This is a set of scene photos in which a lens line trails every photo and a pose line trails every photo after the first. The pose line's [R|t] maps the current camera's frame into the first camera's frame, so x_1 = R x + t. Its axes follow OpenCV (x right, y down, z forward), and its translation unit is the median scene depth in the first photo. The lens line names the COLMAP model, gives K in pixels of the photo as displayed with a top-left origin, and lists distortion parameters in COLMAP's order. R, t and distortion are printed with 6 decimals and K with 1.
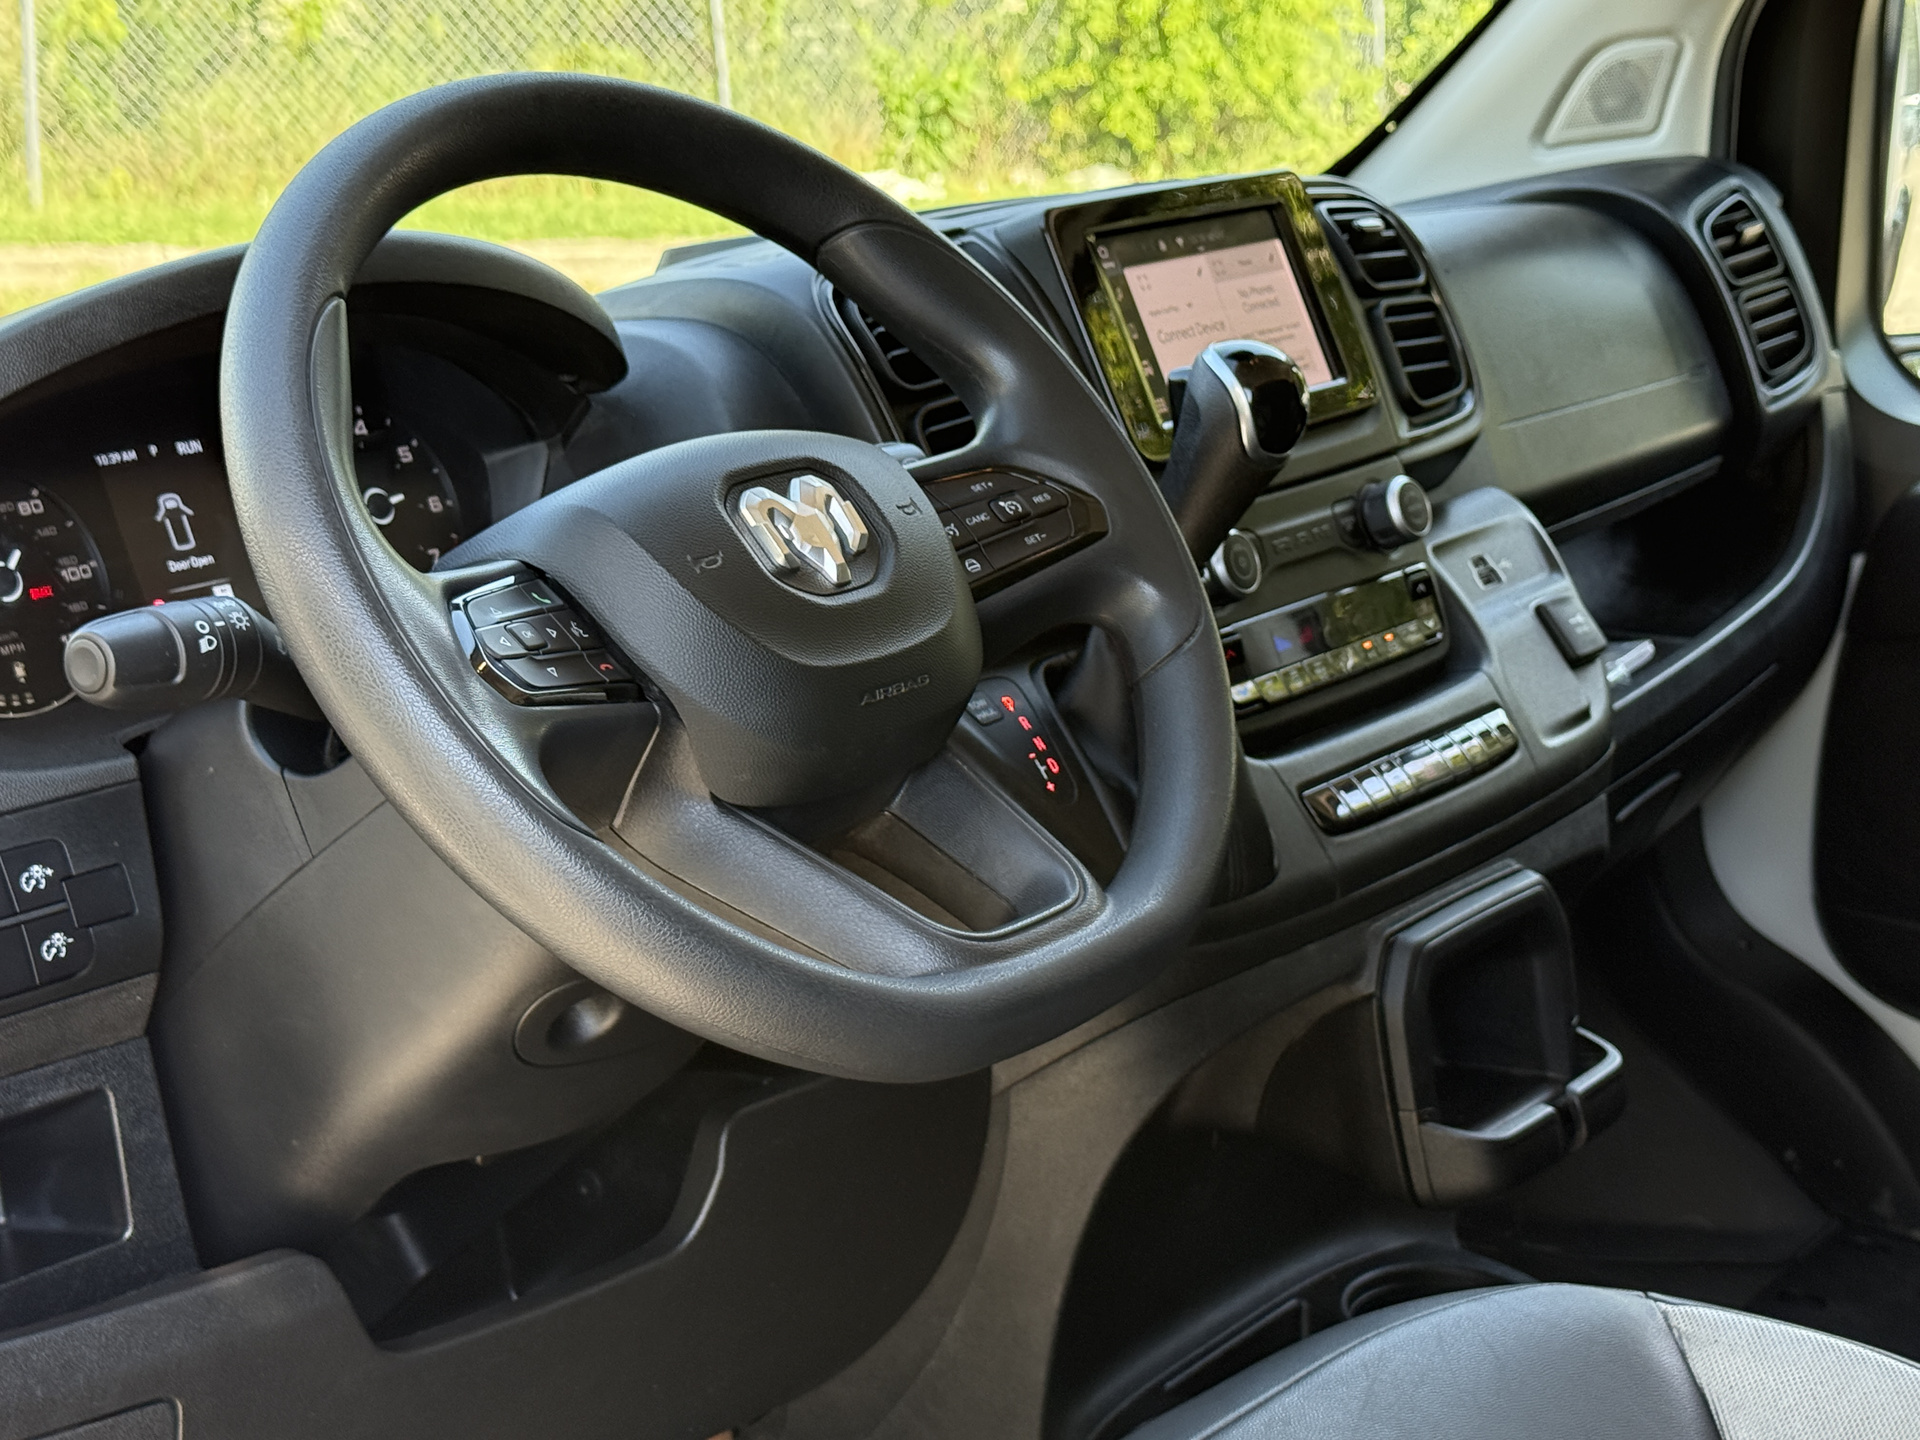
lens RADIAL K [[3104.8, 0, 962.8], [0, 3104.8, 727.5], [0, 0, 1]] dist [0.150902, 0.000000]
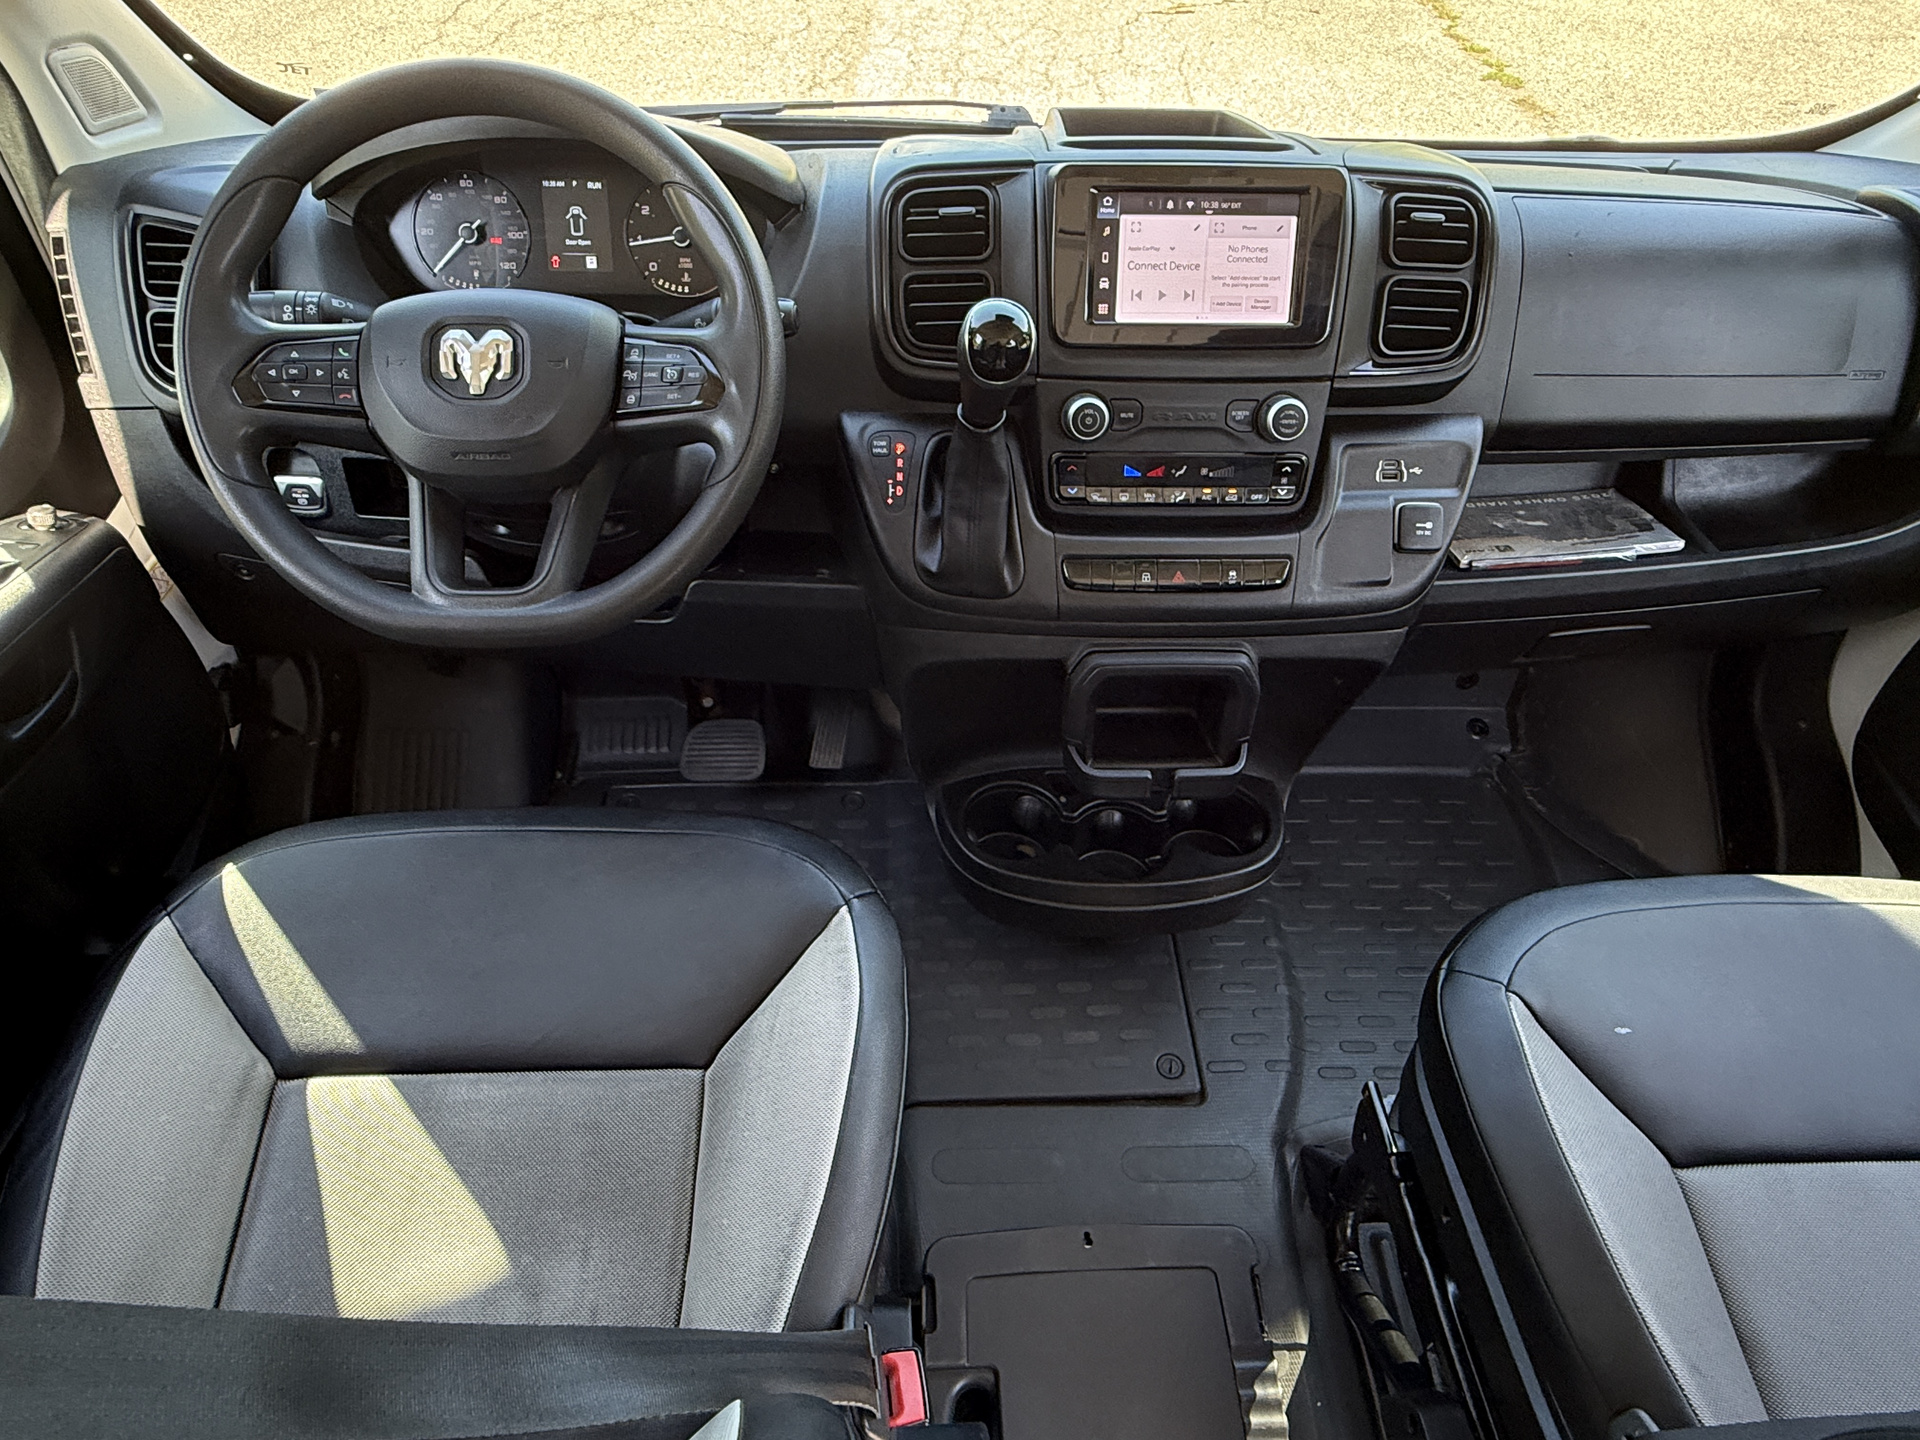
lens RADIAL K [[1215.2, 0, 944.5], [0, 1215.2, 726.8], [0, 0, 1]] dist [0.000648, 0.003356]
pose [[0.641378, 0.549579, -0.535348, 0.473970], [-0.231725, 0.803947, 0.547698, -0.257667], [0.731395, -0.227228, 0.642985, 0.472136]]
